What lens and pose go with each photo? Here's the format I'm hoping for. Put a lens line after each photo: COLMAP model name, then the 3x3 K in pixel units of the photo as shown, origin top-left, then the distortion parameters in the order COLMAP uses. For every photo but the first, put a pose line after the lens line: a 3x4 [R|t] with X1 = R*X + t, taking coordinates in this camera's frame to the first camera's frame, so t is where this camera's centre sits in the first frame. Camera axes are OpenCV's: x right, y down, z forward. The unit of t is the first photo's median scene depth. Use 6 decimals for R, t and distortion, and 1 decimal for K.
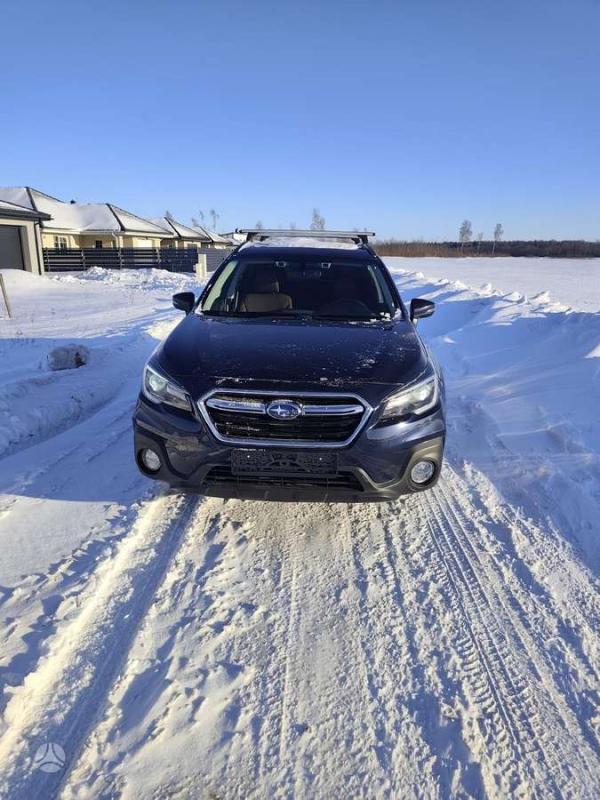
lens RADIAL K [[548.3, 0, 296.4], [0, 548.3, 396.5], [0, 0, 1]] dist [0.041076, -0.051567]
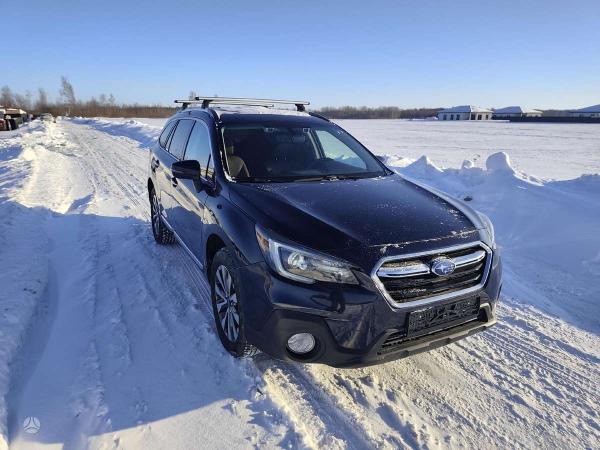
lens RADIAL K [[411.2, 0, 300.4], [0, 411.2, 225.3], [0, 0, 1]] dist [0.041076, -0.051567]
pose [[0.857556, -0.136692, 0.495897, -0.607201], [0.133619, 0.990148, 0.041863, -0.118007], [-0.496733, 0.030361, 0.867372, 0.399127]]
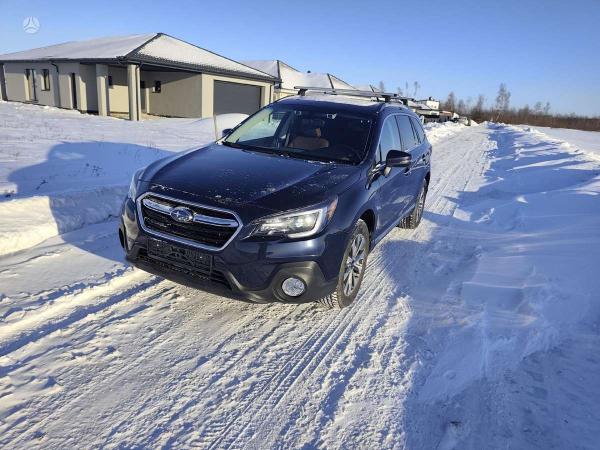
lens RADIAL K [[411.2, 0, 300.4], [0, 411.2, 225.3], [0, 0, 1]] dist [0.041076, -0.051567]
pose [[0.915942, 0.168792, -0.364087, 0.553547], [-0.165495, 0.985379, 0.040487, -0.034571], [0.365597, 0.023171, 0.930485, 0.175238]]
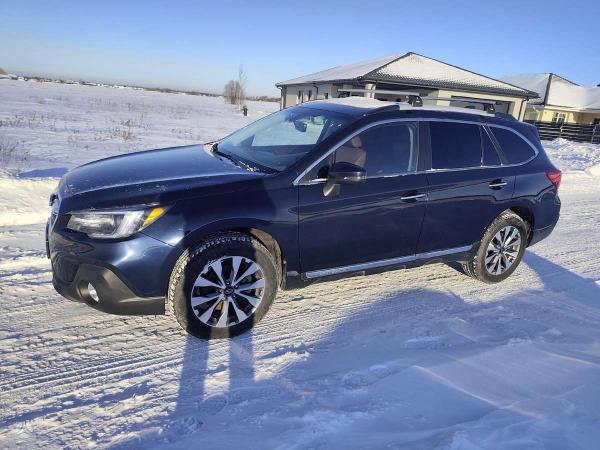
lens RADIAL K [[411.2, 0, 300.4], [0, 411.2, 225.3], [0, 0, 1]] dist [0.041076, -0.051567]
pose [[0.515973, 0.273470, -0.811779, 1.082778], [-0.287182, 0.948051, 0.136842, -0.219146], [0.807030, 0.162521, 0.567705, 0.852849]]
